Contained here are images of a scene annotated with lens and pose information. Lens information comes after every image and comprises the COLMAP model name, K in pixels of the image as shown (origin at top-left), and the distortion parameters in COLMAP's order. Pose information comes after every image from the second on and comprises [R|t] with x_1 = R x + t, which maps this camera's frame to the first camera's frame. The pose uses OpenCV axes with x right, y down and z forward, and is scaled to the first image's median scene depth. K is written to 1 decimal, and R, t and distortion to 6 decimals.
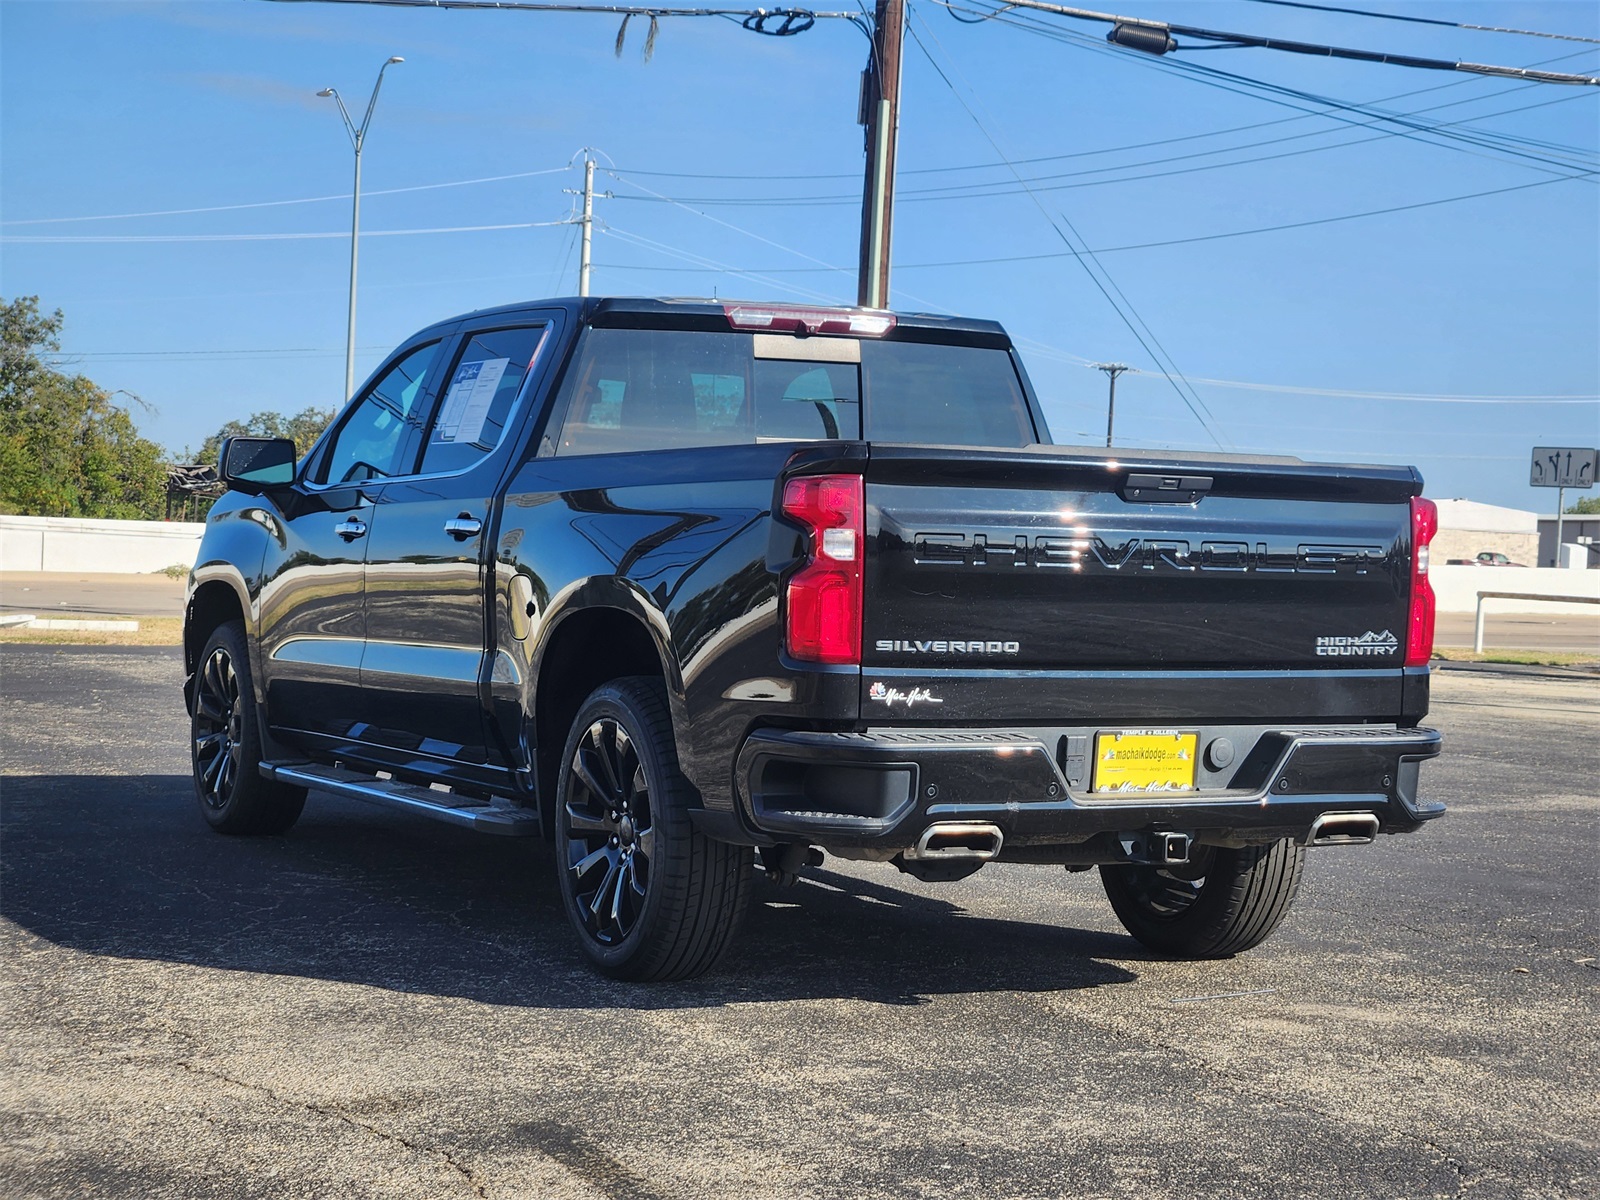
lens RADIAL K [[2940.8, 0, 800.0], [0, 2940.8, 569.9], [0, 0, 1]] dist [-0.782242, 9.116934]
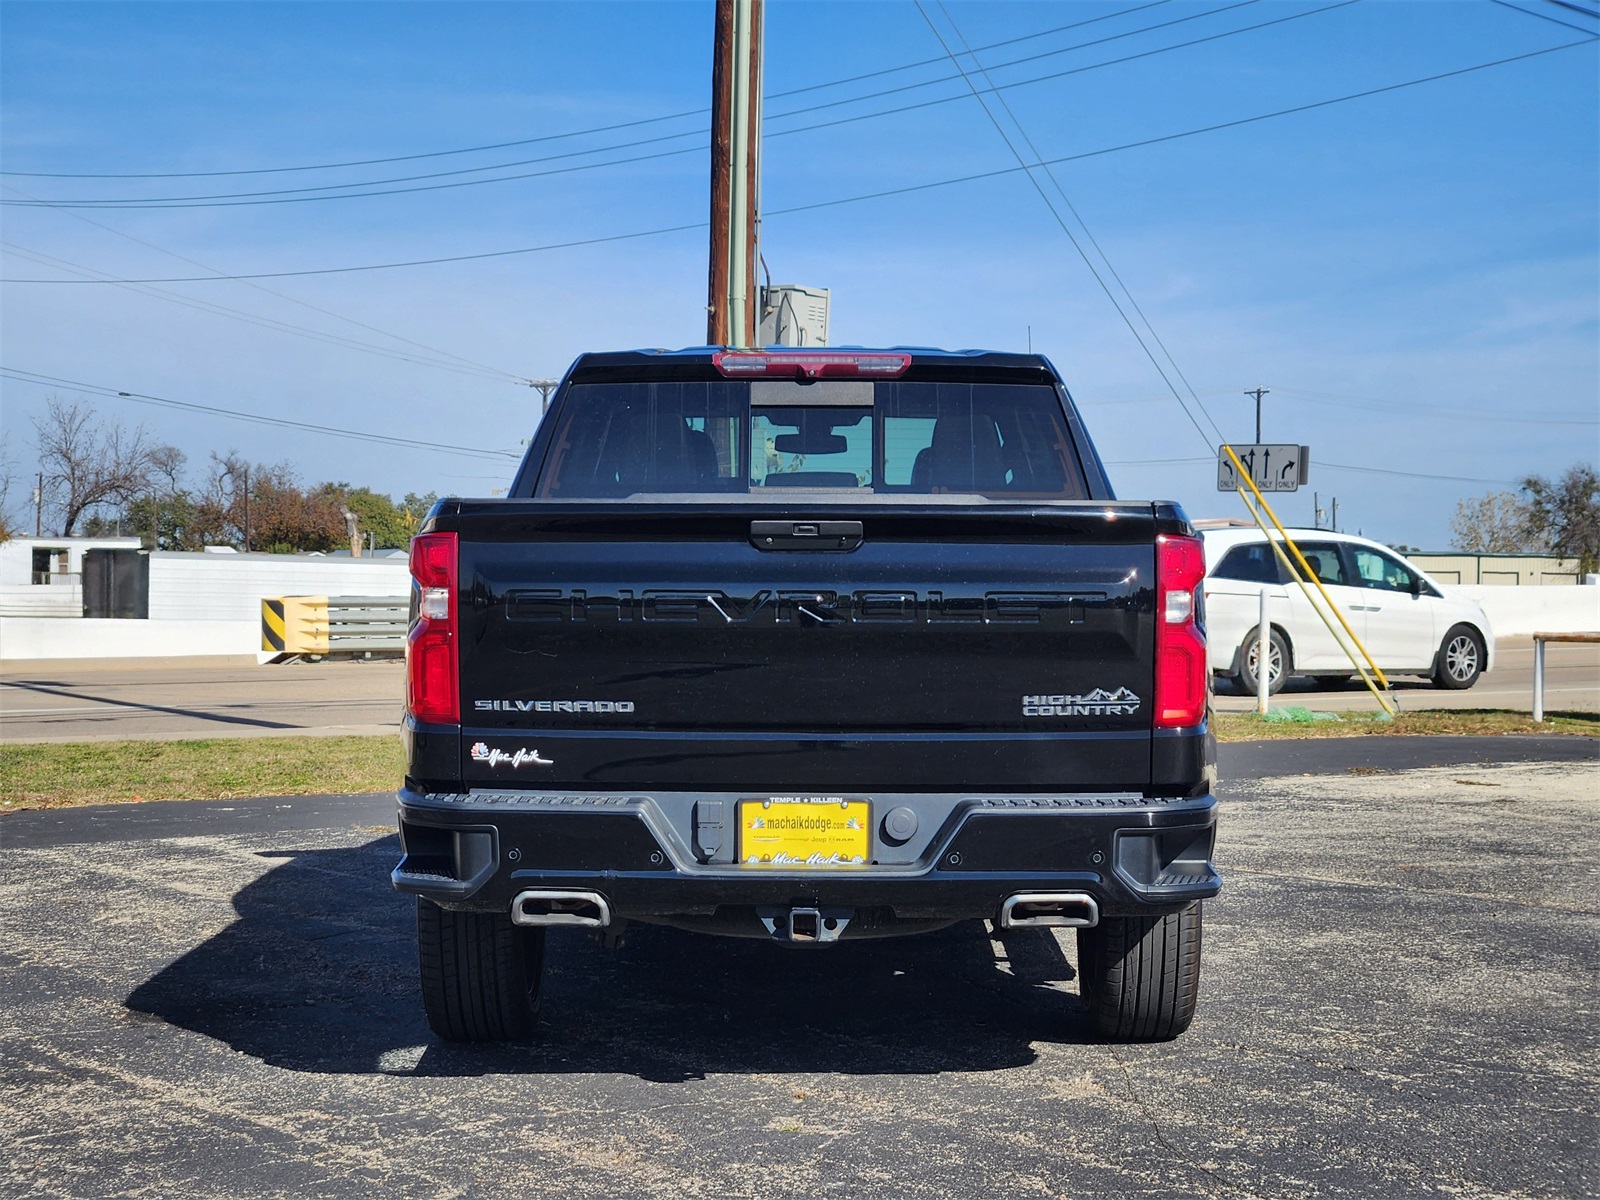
lens RADIAL K [[2940.8, 0, 800.0], [0, 2940.8, 569.9], [0, 0, 1]] dist [-0.782242, 9.116934]
pose [[0.894544, -0.021022, -0.446485, 0.530129], [0.014620, 0.999735, -0.017780, -0.000518], [0.446741, 0.009377, 0.894614, 0.165789]]
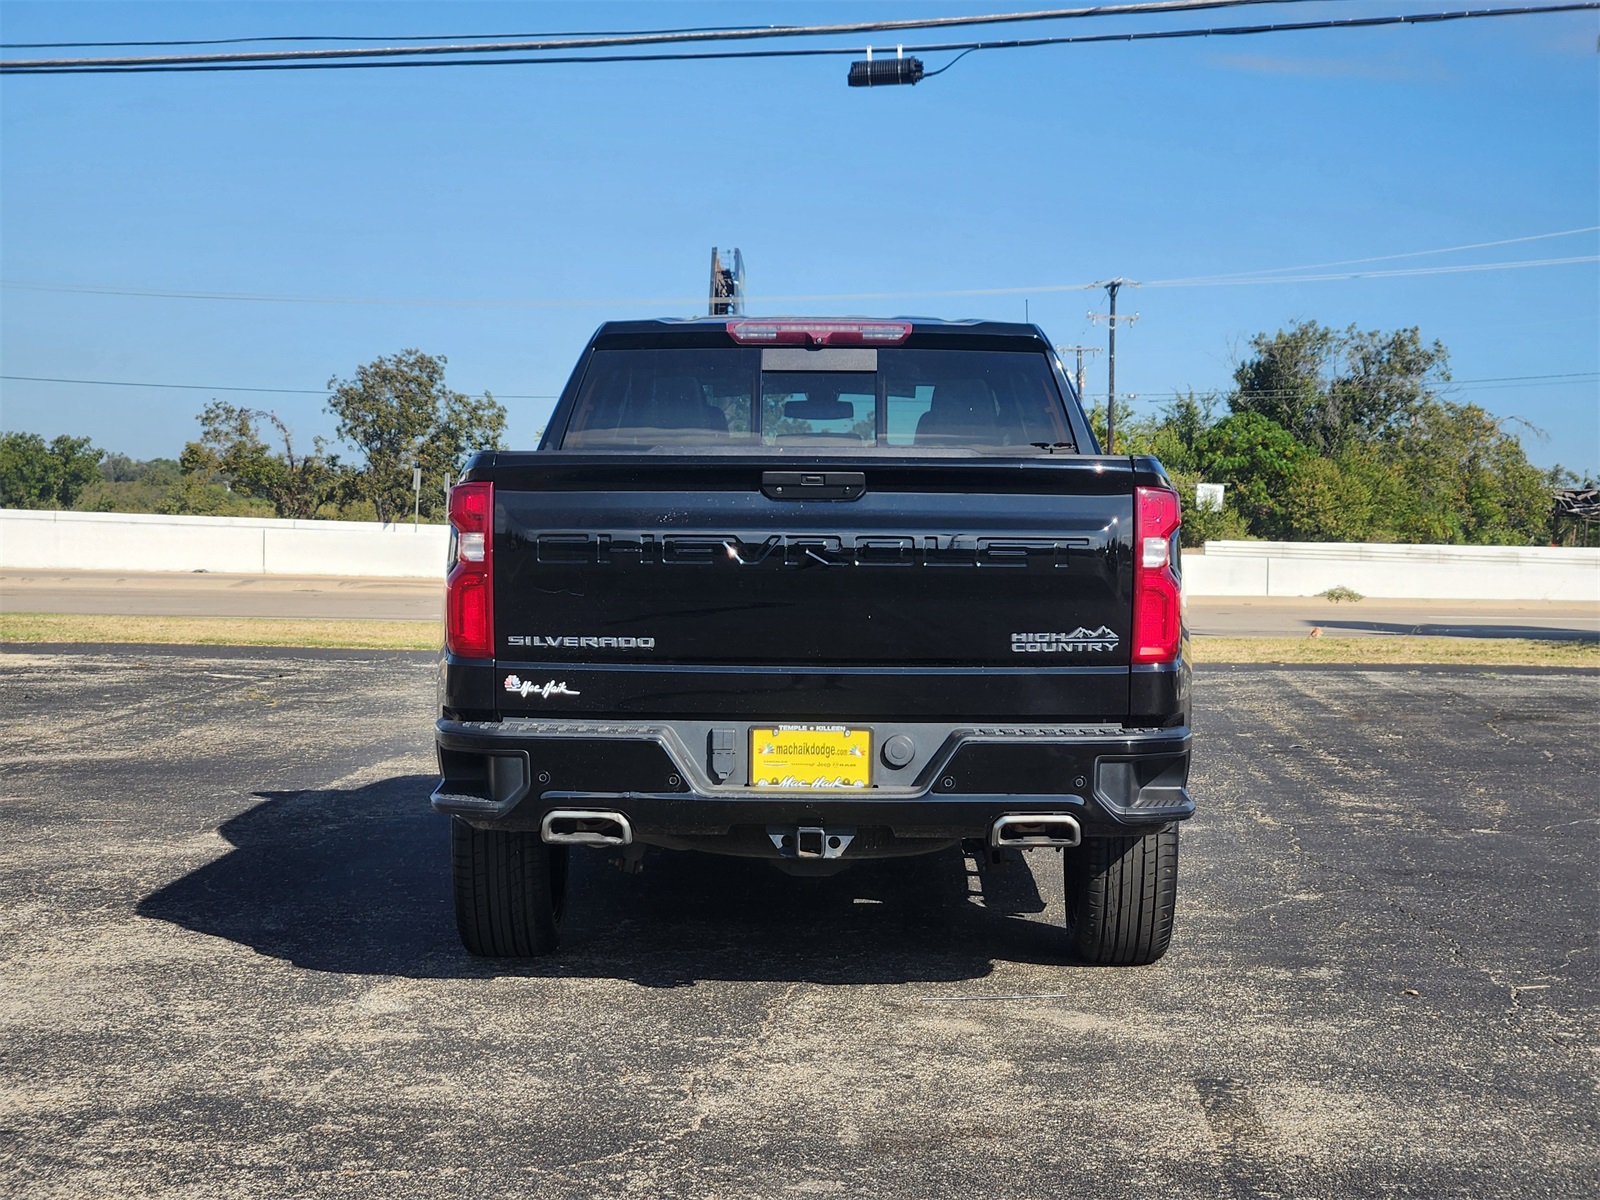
lens RADIAL K [[2940.8, 0, 800.0], [0, 2940.8, 569.9], [0, 0, 1]] dist [-0.782242, 9.116934]
pose [[0.893300, -0.015232, -0.449202, 0.567348], [0.011266, 0.999870, -0.011499, 0.012715], [0.449319, 0.005212, 0.893356, 0.091854]]
